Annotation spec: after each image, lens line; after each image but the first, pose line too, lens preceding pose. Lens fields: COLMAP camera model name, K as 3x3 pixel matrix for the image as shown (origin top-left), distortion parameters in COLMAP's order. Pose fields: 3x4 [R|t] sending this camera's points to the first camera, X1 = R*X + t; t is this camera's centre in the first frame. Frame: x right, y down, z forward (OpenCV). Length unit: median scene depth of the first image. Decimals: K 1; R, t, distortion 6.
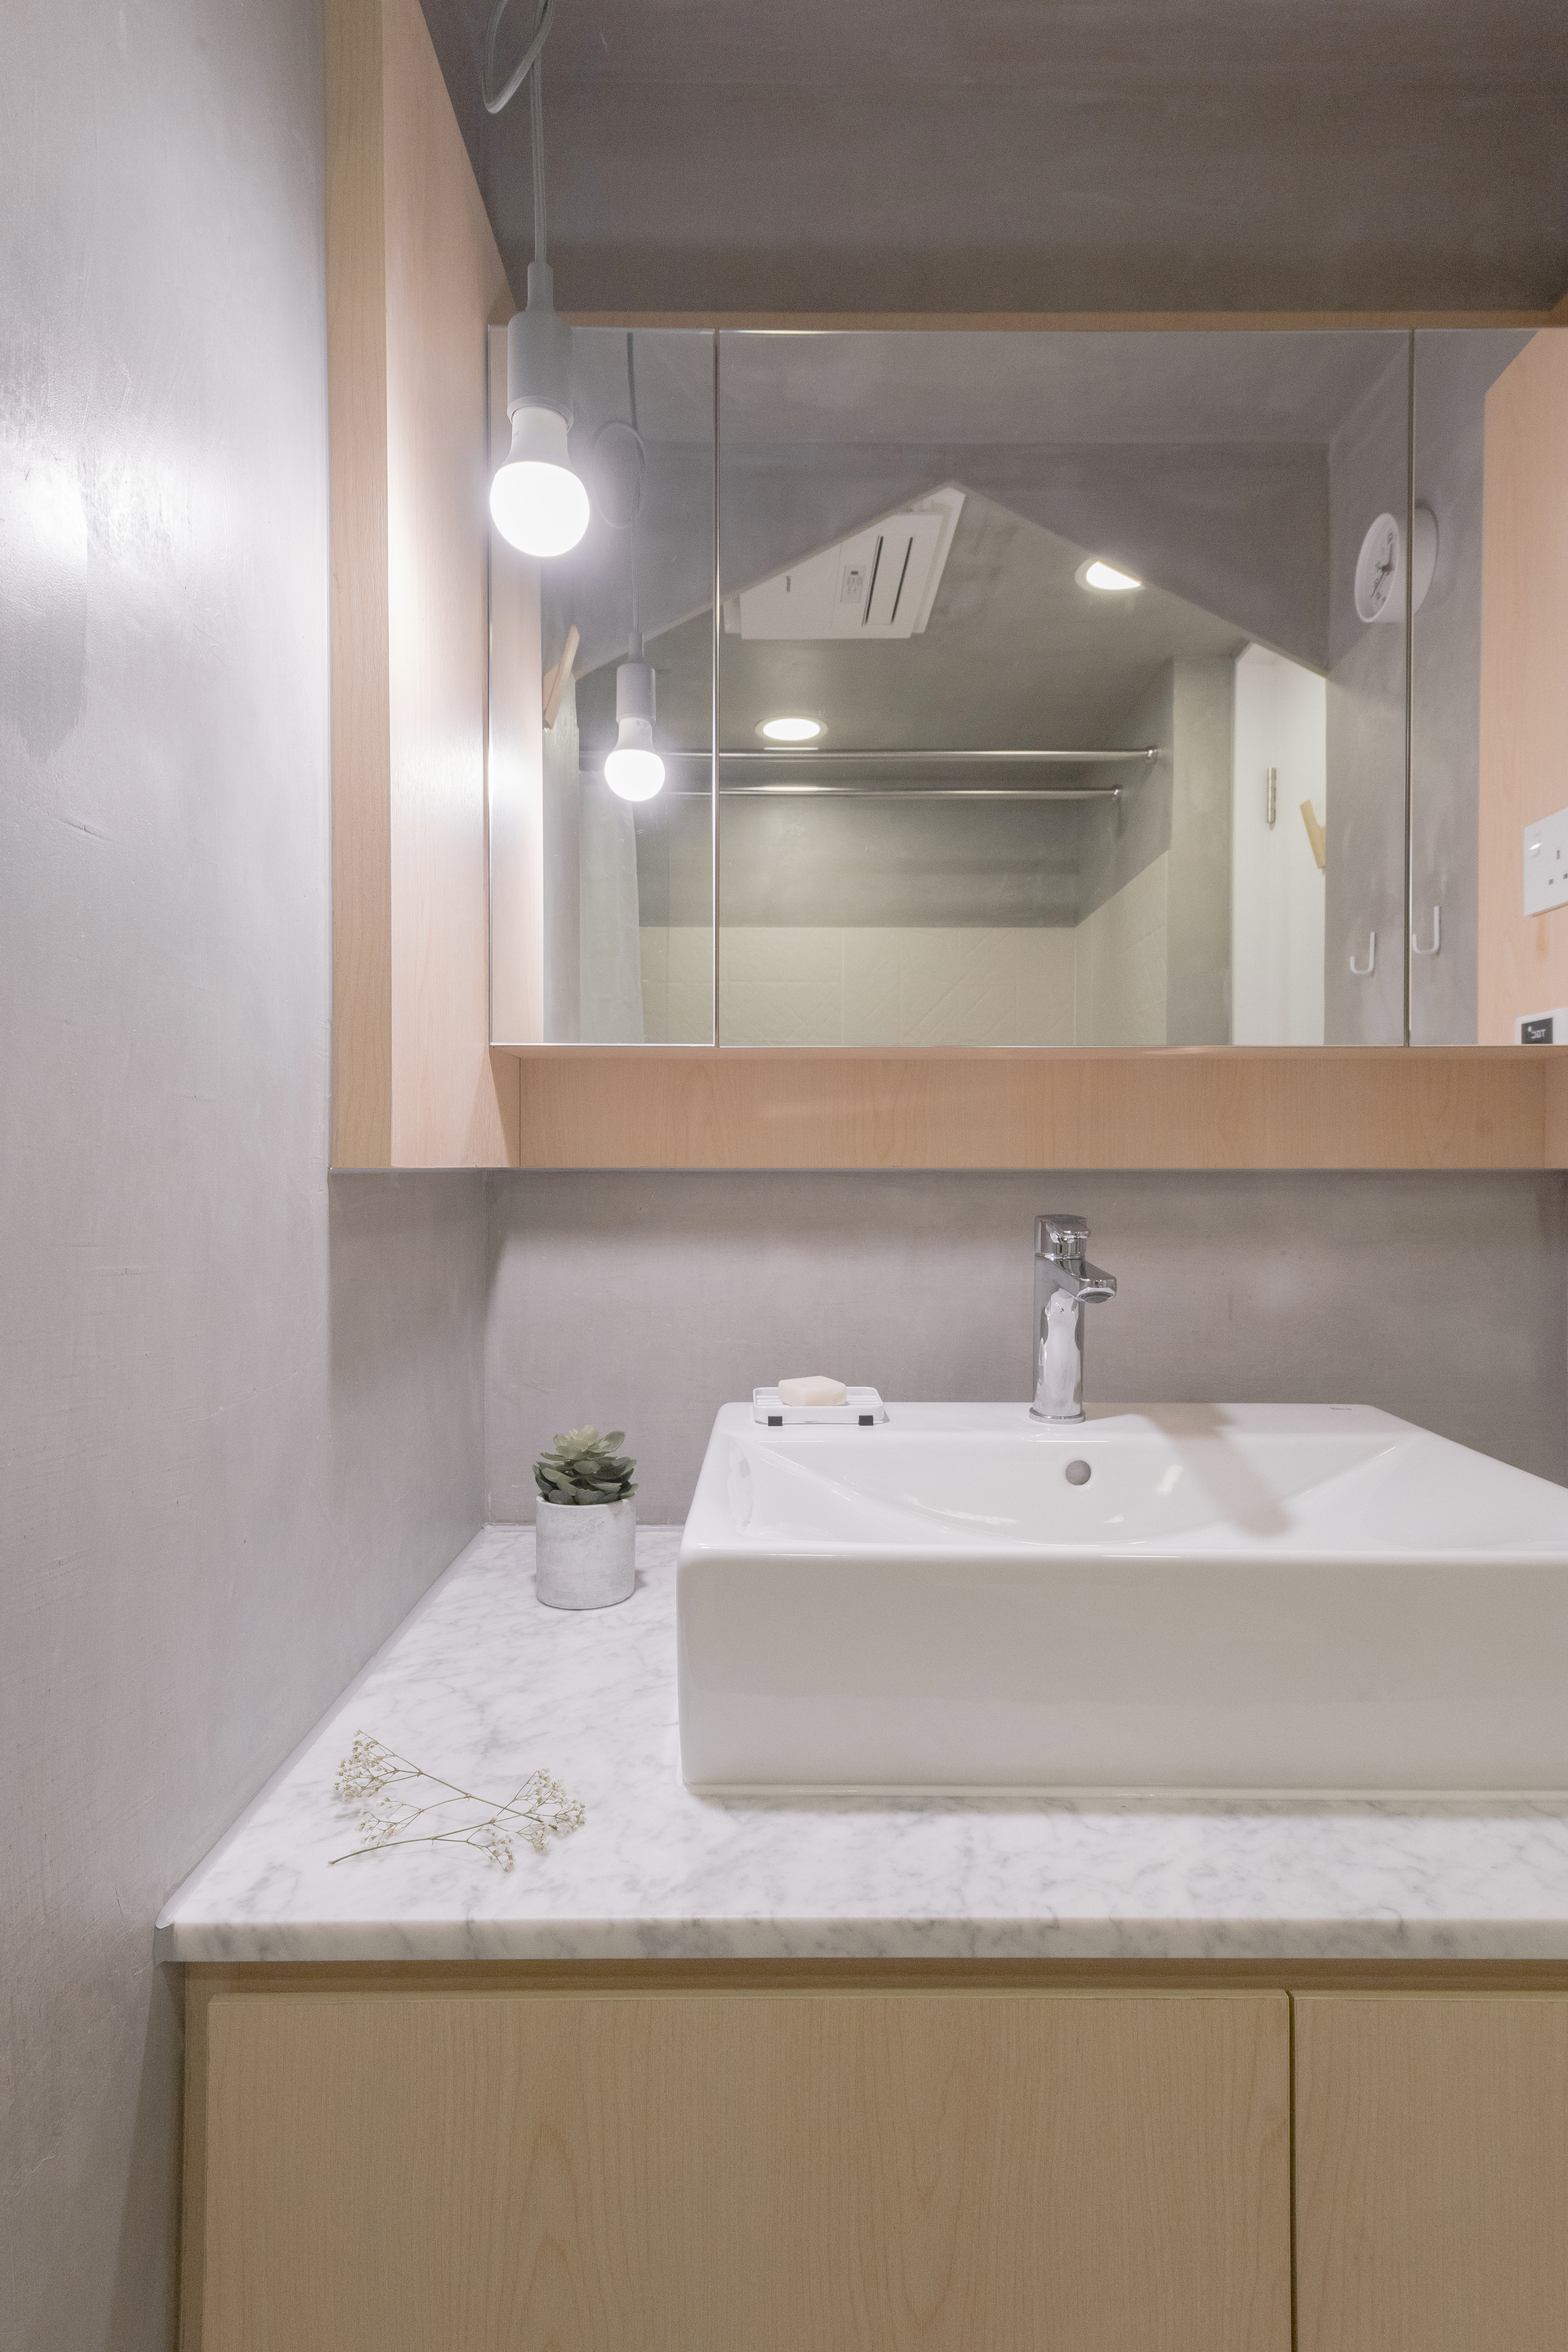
lens RADIAL K [[1276.4, 0, 848.4], [0, 1276.4, 1145.3], [0, 0, 1]] dist [0.042276, -0.022592]
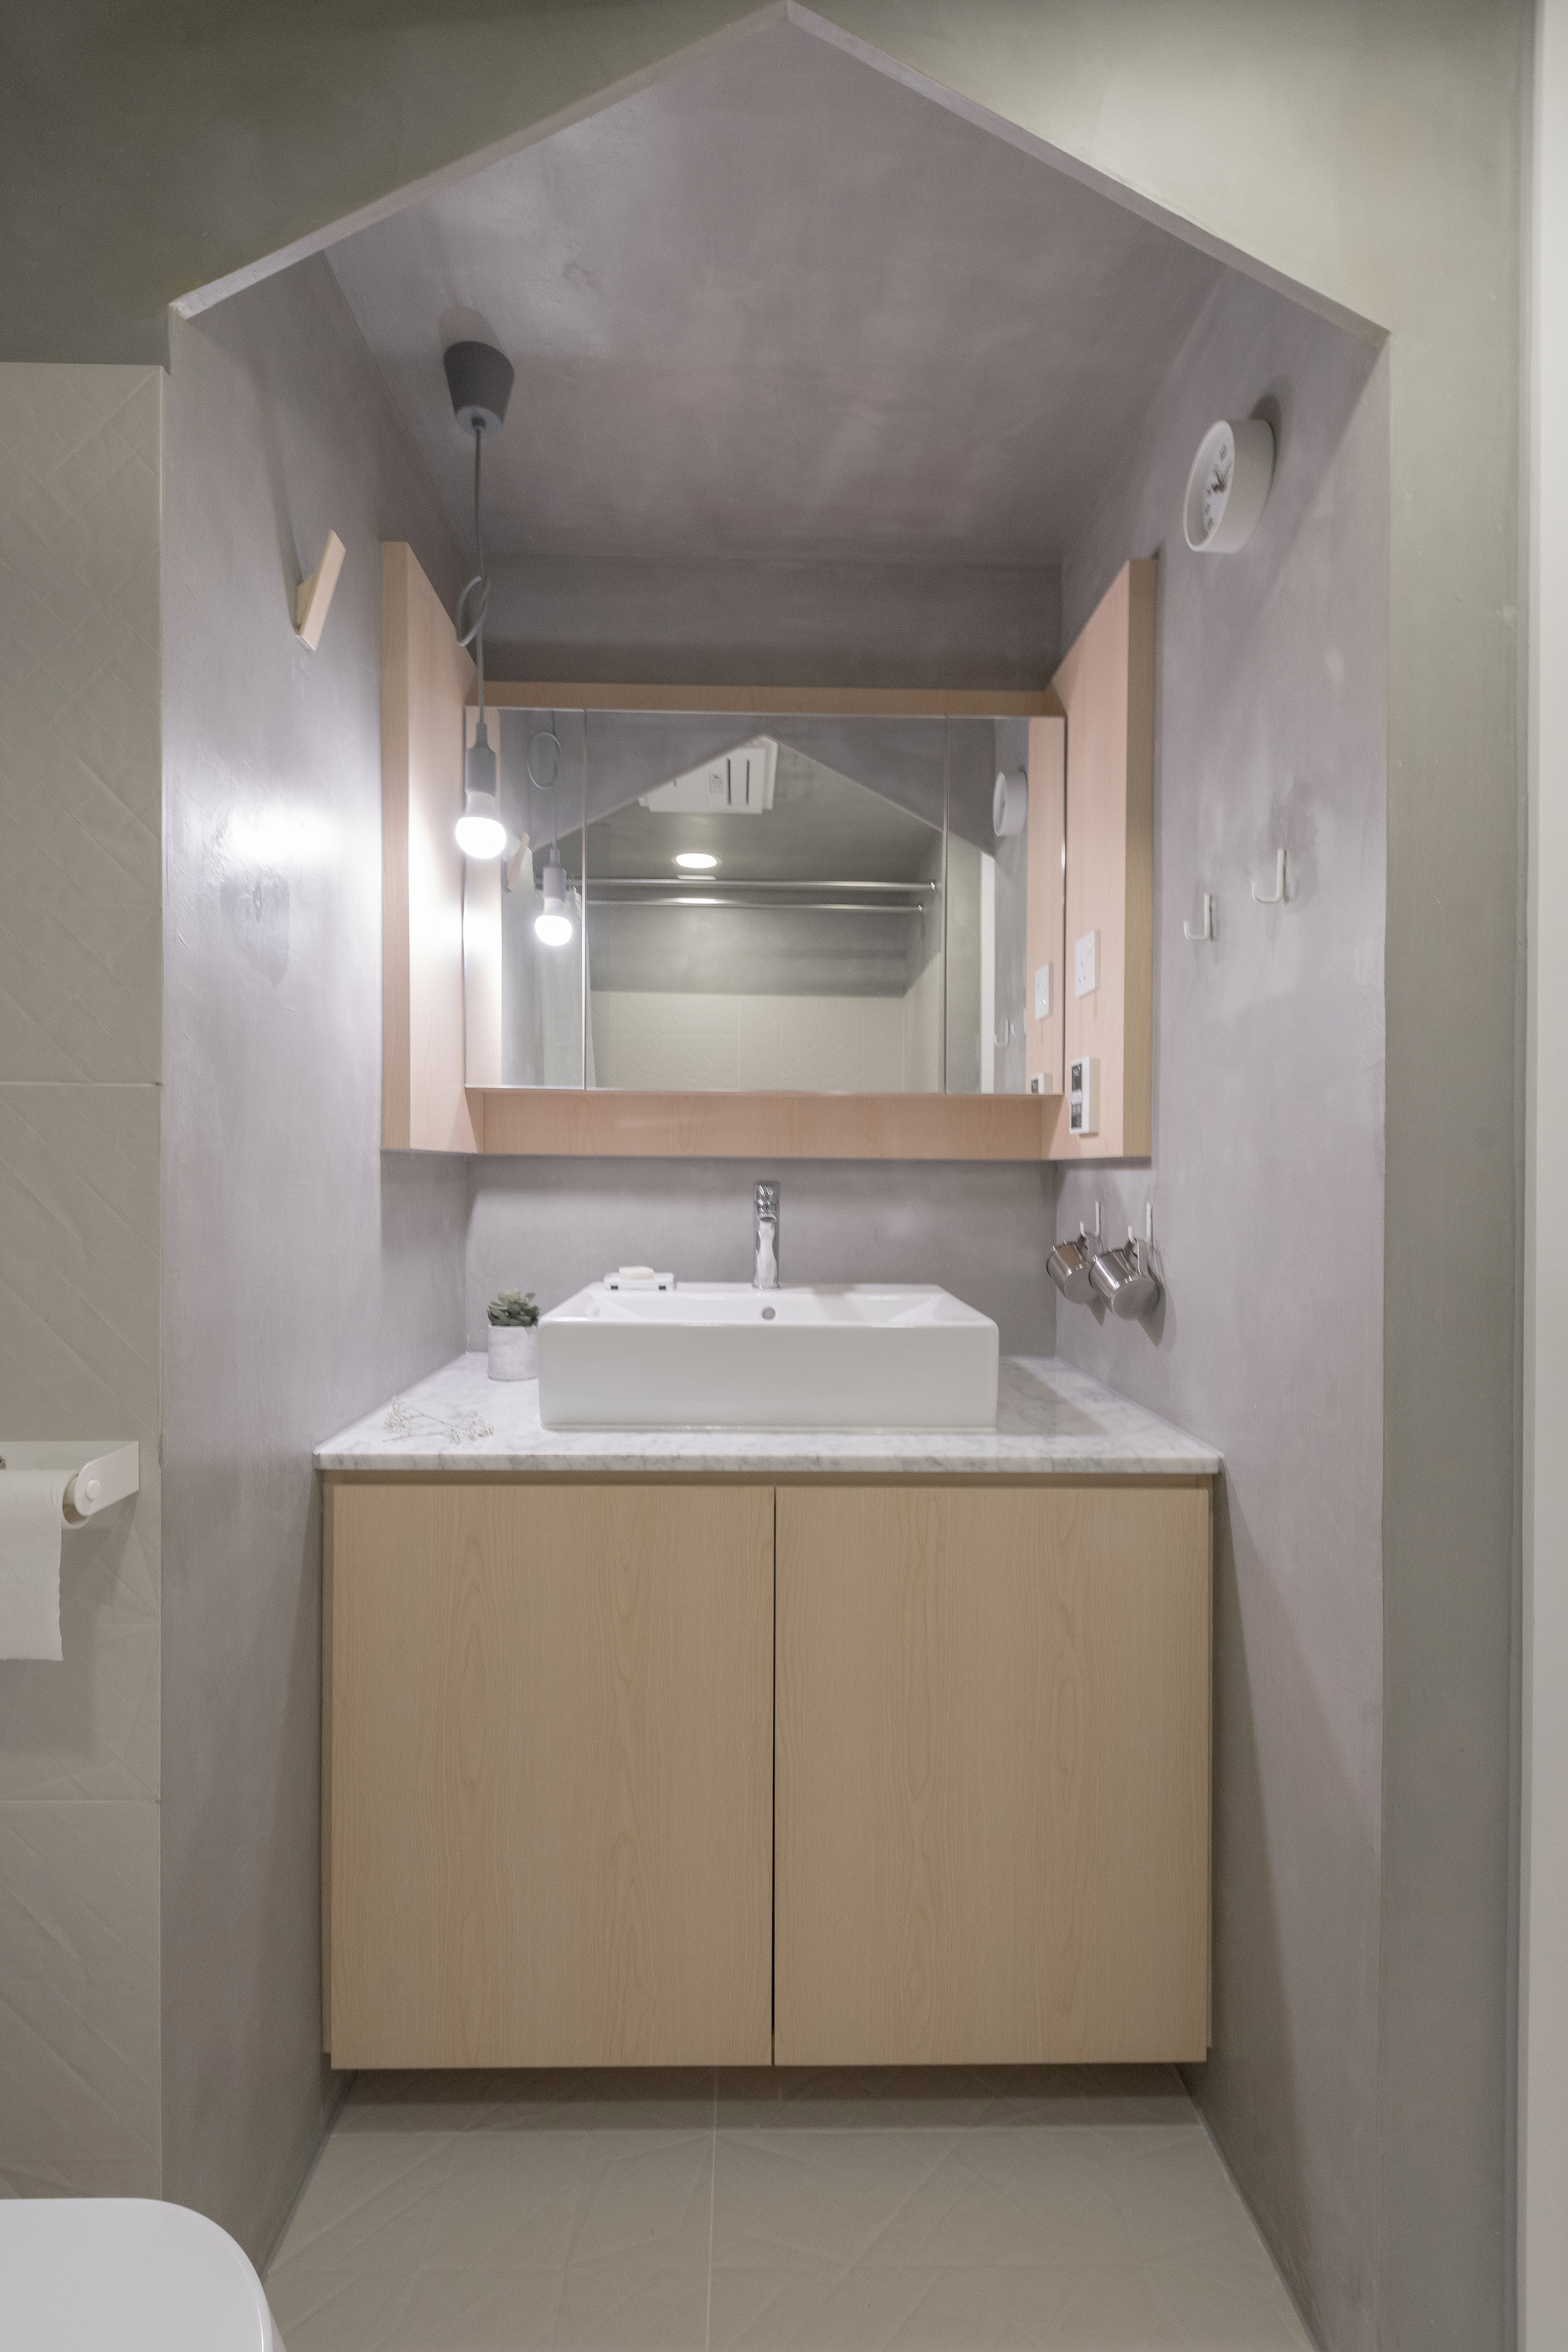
lens RADIAL K [[1056.8, 0, 783.2], [0, 1056.8, 1186.4], [0, 0, 1]] dist [0.020810, -0.014092]
pose [[0.999753, 0.012224, -0.018549, 0.205361], [-0.011686, 0.999515, 0.028865, 0.017023], [0.018892, -0.028641, 0.999411, -0.517222]]
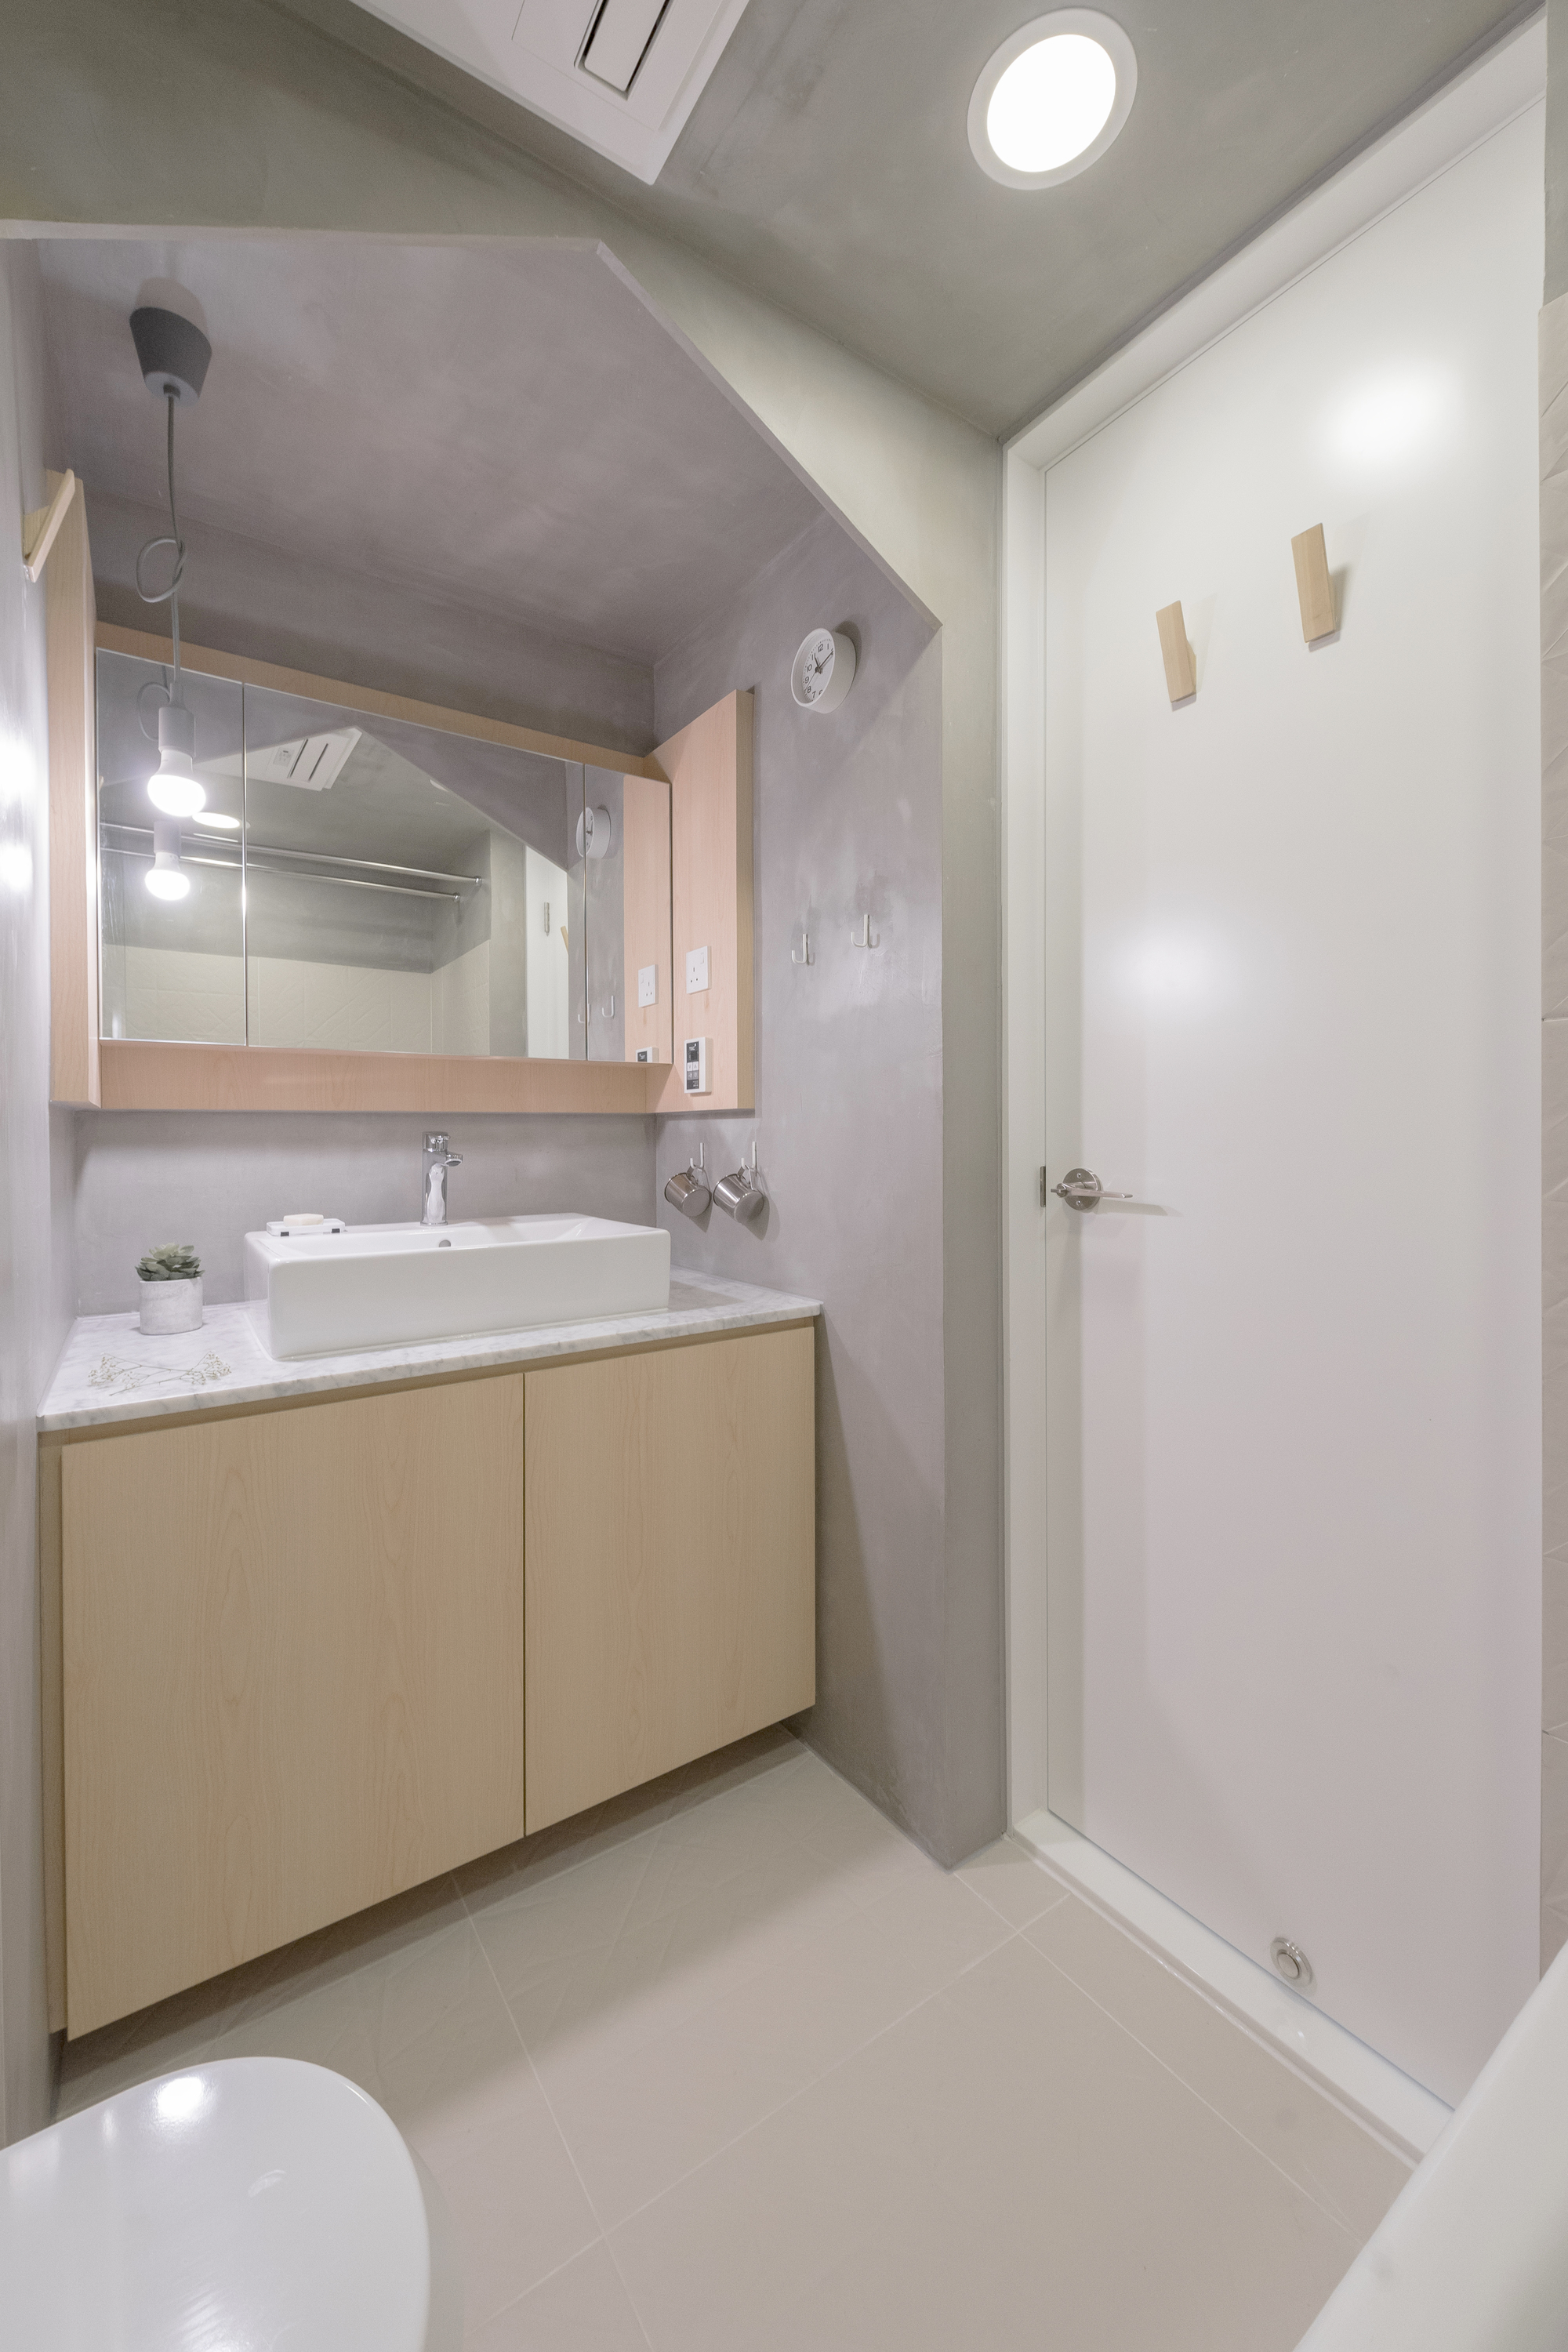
lens RADIAL K [[907.2, 0, 798.9], [0, 907.2, 1153.5], [0, 0, 1]] dist [0.020982, -0.012310]
pose [[0.844574, -0.015336, 0.535218, -0.131764], [-0.003608, 0.999404, 0.034332, 0.034555], [-0.535426, -0.030927, 0.844016, -0.600676]]
